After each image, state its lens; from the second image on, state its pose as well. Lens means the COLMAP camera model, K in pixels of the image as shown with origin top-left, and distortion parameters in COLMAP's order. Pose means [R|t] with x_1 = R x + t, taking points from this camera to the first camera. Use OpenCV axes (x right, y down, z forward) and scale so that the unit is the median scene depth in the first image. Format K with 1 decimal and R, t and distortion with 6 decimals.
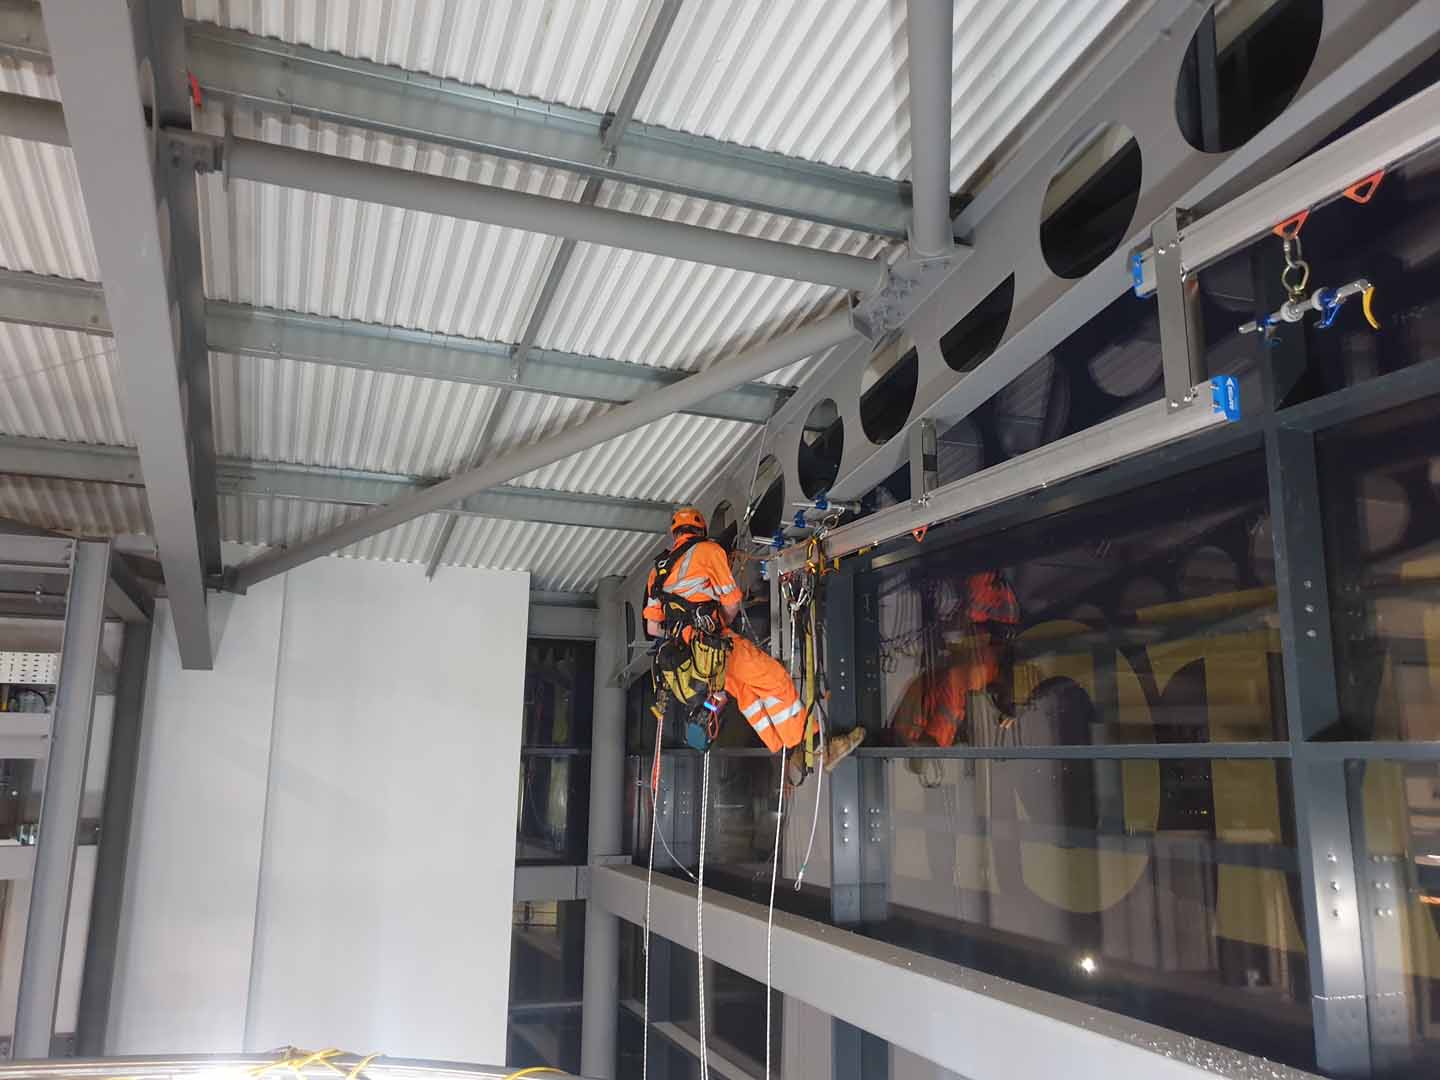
lens RADIAL K [[1096.5, 0, 719.6], [0, 1096.5, 559.7], [0, 0, 1]] dist [0.048585, -0.010328]
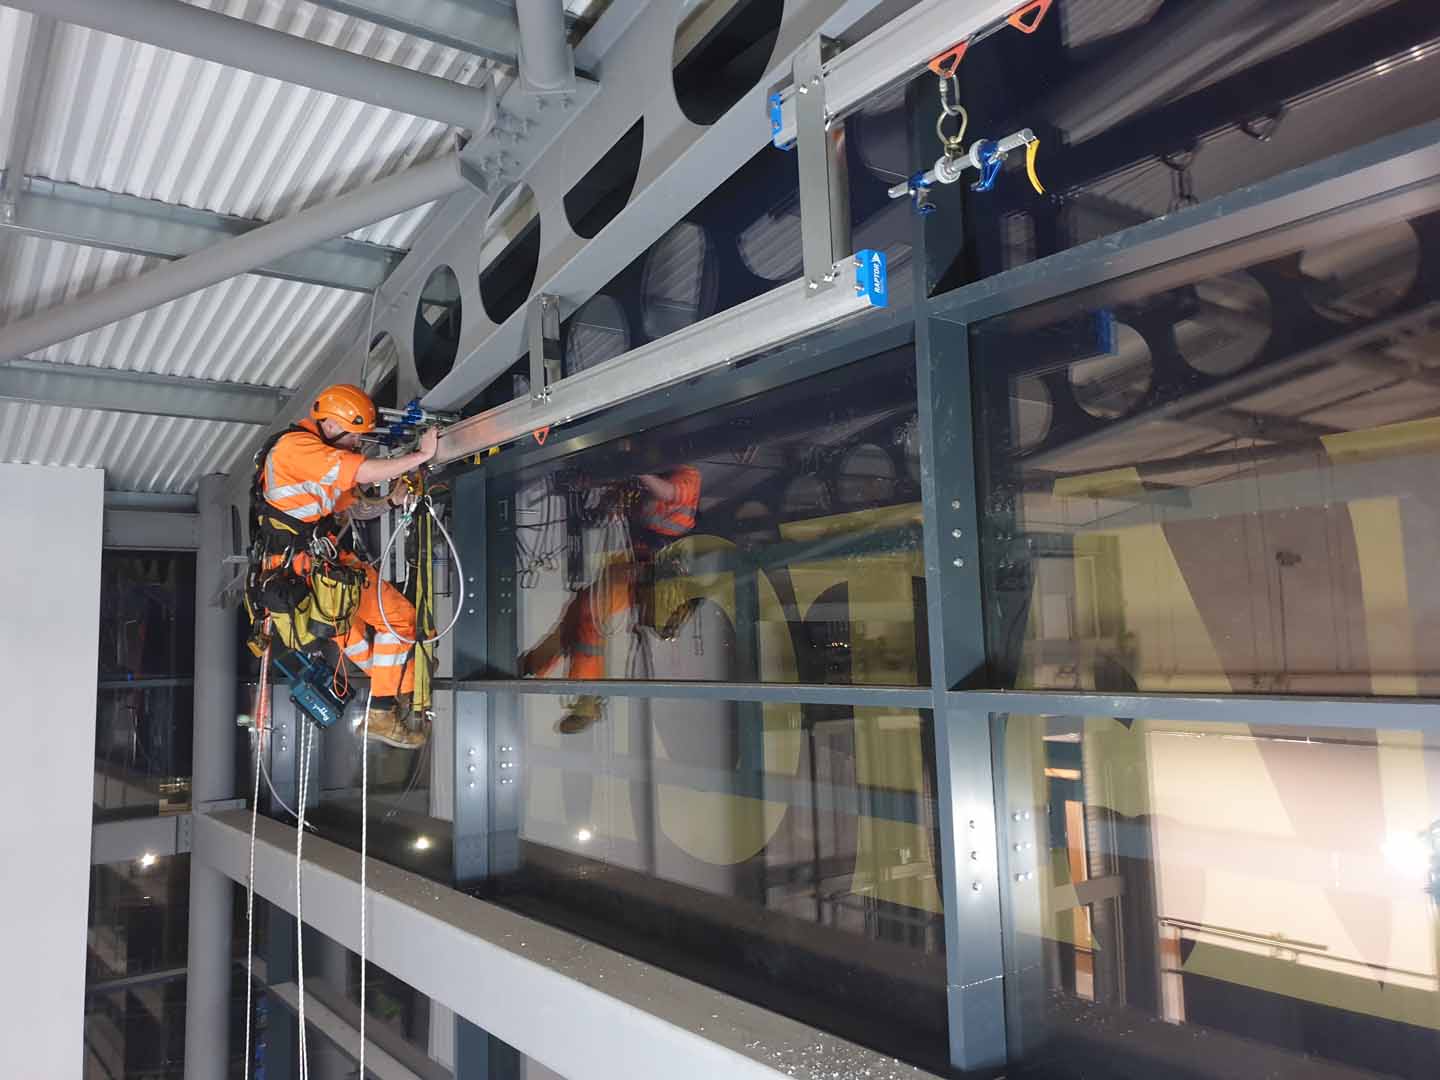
lens RADIAL K [[1102.0, 0, 693.9], [0, 1102.0, 539.9], [0, 0, 1]] dist [0.052002, -0.002682]
pose [[0.968458, -0.017403, 0.248567, 0.086437], [-0.004027, 0.996335, 0.085446, -0.016656], [-0.249143, -0.083751, 0.964839, 0.161417]]
